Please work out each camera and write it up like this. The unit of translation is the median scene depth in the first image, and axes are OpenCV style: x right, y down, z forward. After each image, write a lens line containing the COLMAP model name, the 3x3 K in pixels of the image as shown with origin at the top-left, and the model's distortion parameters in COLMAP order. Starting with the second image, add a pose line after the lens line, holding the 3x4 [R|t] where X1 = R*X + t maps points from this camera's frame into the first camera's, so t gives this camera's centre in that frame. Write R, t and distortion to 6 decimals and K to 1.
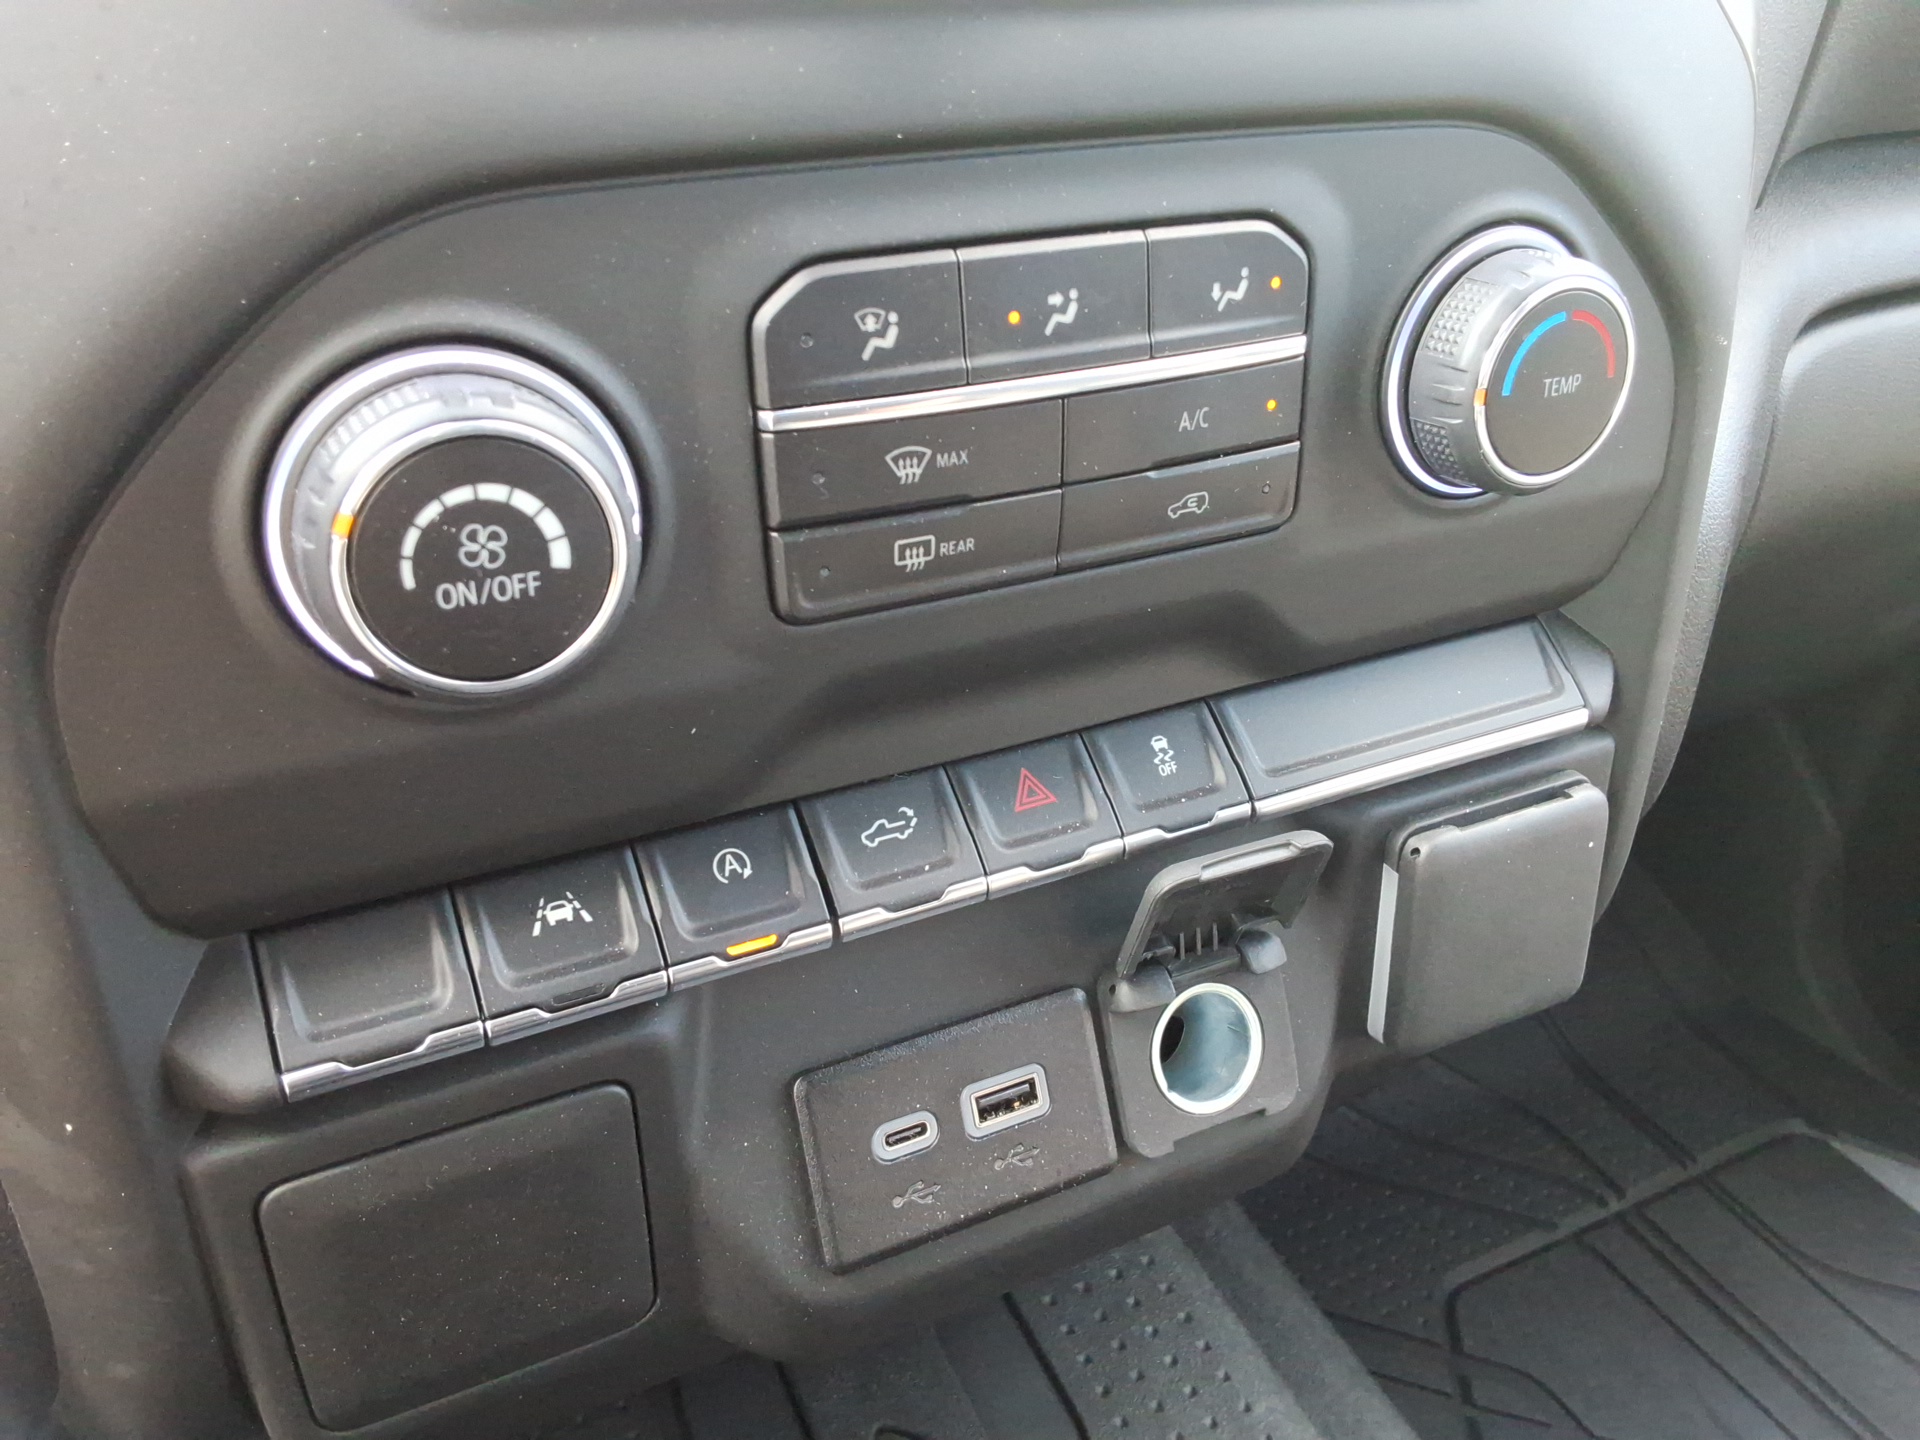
lens RADIAL K [[1534.2, 0, 923.6], [0, 1534.2, 668.8], [0, 0, 1]] dist [0.121154, -0.189944]
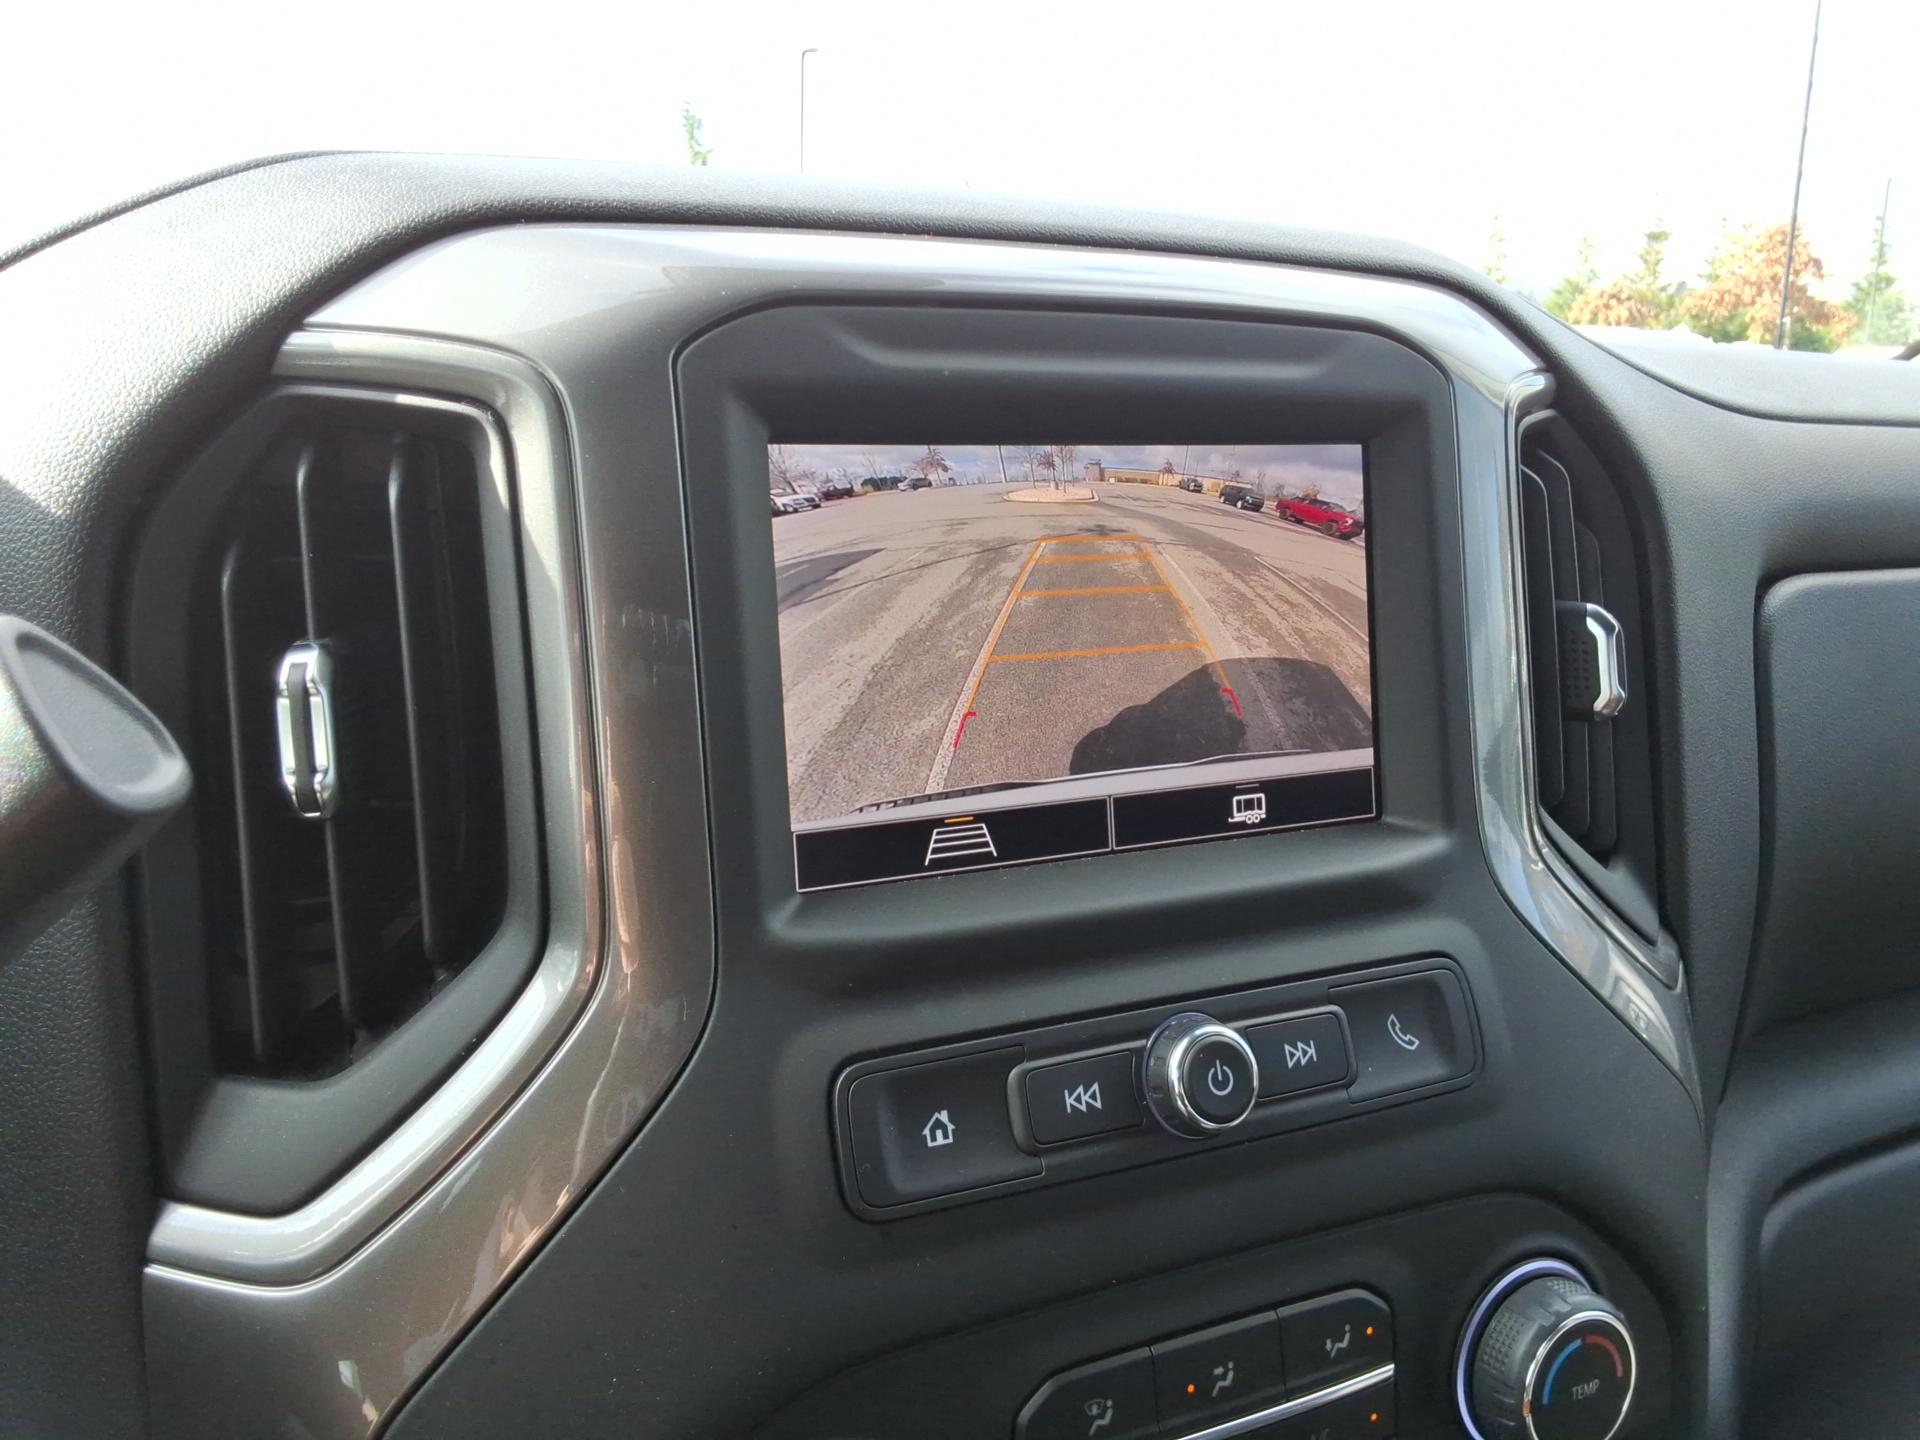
lens RADIAL K [[1539.5, 0, 964.4], [0, 1539.5, 714.7], [0, 0, 1]] dist [0.062208, -0.053464]
pose [[0.999956, -0.005772, 0.007435, -0.146209], [0.007831, 0.948415, -0.316935, -0.342712], [-0.005222, 0.316980, 0.948418, -0.506168]]
